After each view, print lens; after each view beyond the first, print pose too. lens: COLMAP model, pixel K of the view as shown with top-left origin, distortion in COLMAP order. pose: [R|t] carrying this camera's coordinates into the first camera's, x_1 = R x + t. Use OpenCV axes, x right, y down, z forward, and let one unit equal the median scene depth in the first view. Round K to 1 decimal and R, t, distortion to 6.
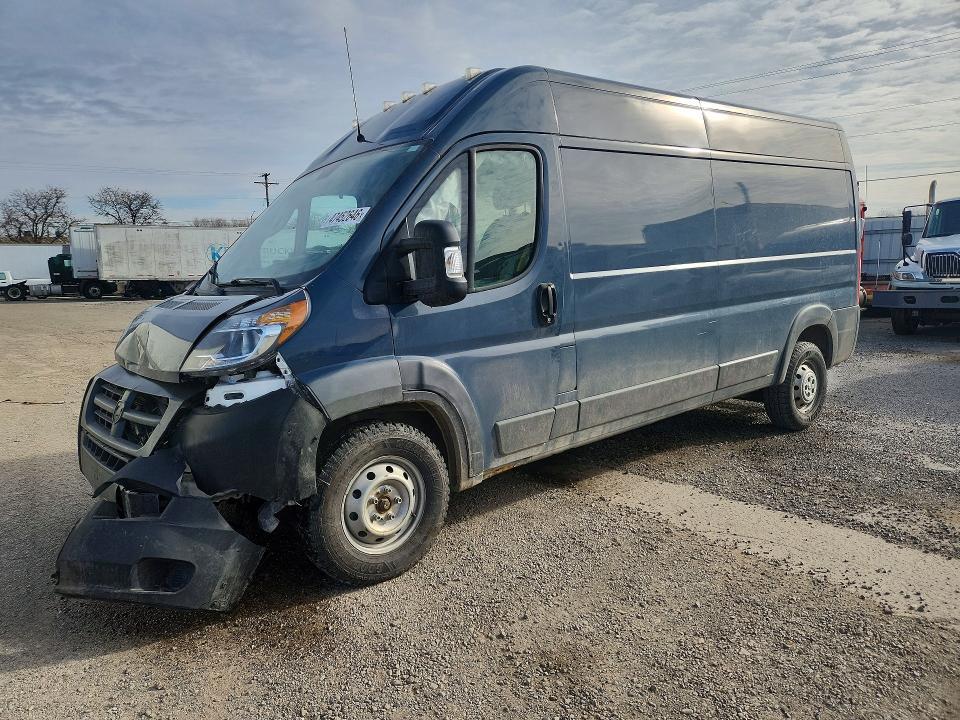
lens RADIAL K [[646.1, 0, 478.8], [0, 646.1, 357.5], [0, 0, 1]] dist [0.045538, -0.019865]
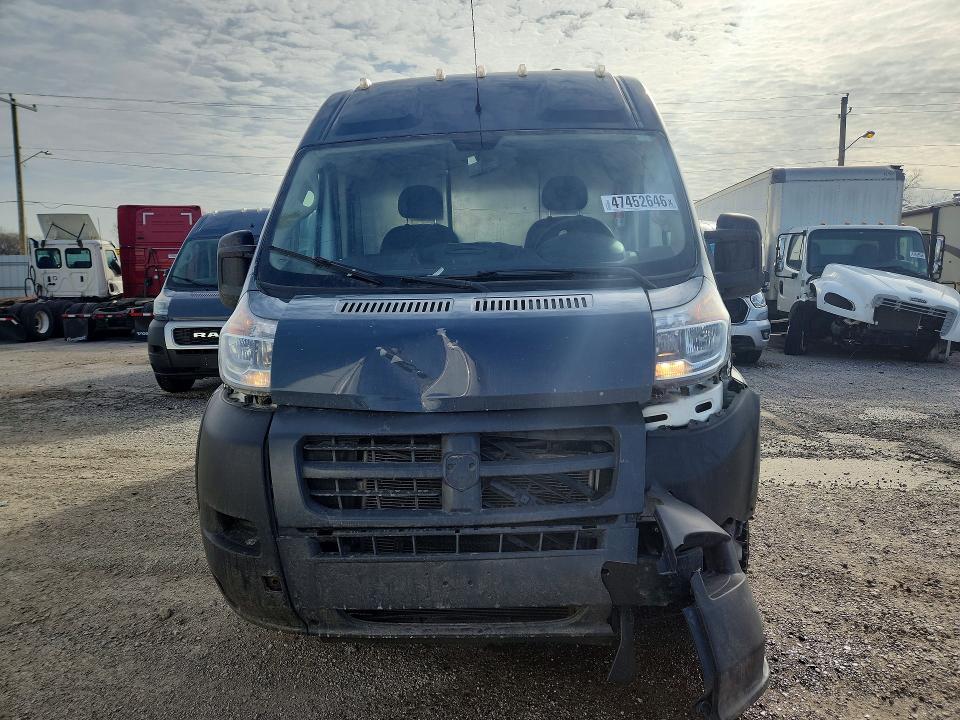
lens RADIAL K [[646.1, 0, 480.0], [0, 646.1, 359.4], [0, 0, 1]] dist [0.045538, -0.019865]
pose [[0.681231, -0.074315, 0.728287, -1.148265], [0.099650, 0.994988, 0.008319, -0.035041], [-0.725255, 0.066907, 0.685222, 0.630568]]
